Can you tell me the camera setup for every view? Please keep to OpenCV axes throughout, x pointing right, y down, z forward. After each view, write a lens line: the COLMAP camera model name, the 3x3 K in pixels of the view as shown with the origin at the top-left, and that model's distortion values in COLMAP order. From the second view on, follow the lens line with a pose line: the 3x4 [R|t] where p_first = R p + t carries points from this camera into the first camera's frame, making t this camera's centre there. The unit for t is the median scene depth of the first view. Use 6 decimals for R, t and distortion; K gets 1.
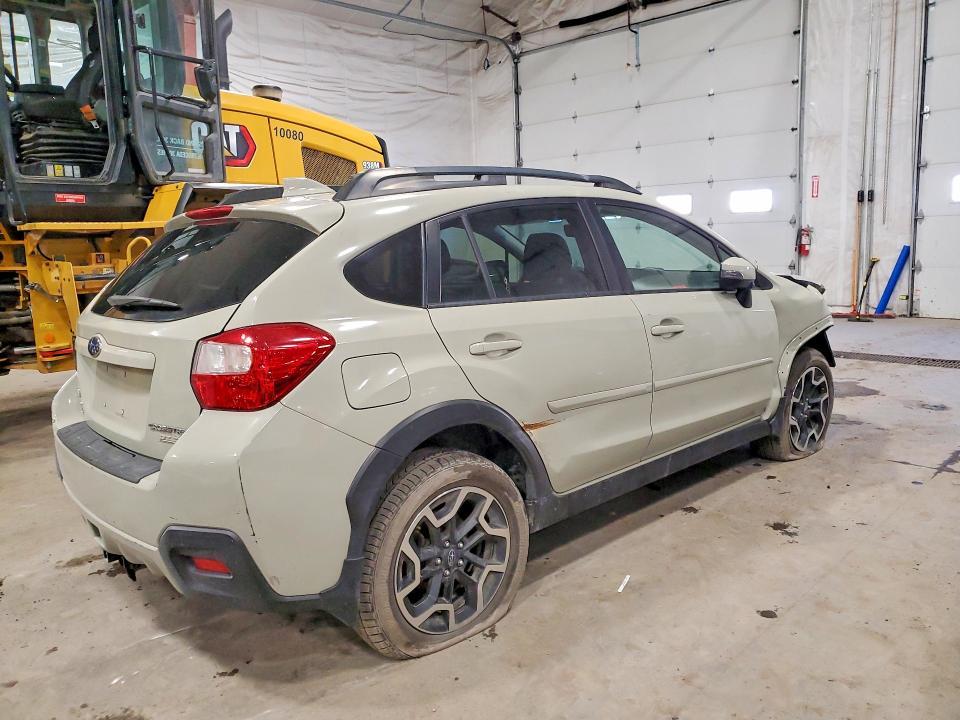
lens RADIAL K [[774.7, 0, 474.0], [0, 774.7, 357.9], [0, 0, 1]] dist [-0.001486, 0.019777]
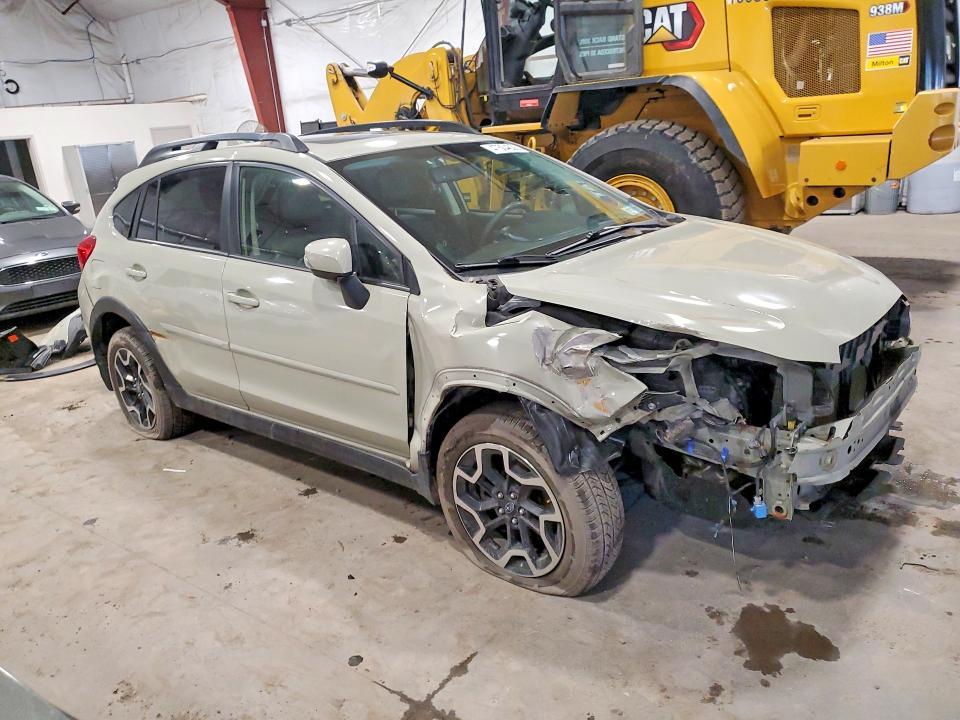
lens RADIAL K [[774.7, 0, 476.5], [0, 774.7, 363.6], [0, 0, 1]] dist [-0.001486, 0.019777]
pose [[0.089079, 0.324269, -0.941761, 1.170723], [-0.070370, 0.945206, 0.318799, -0.282029], [0.993536, 0.037874, 0.107017, 1.111099]]
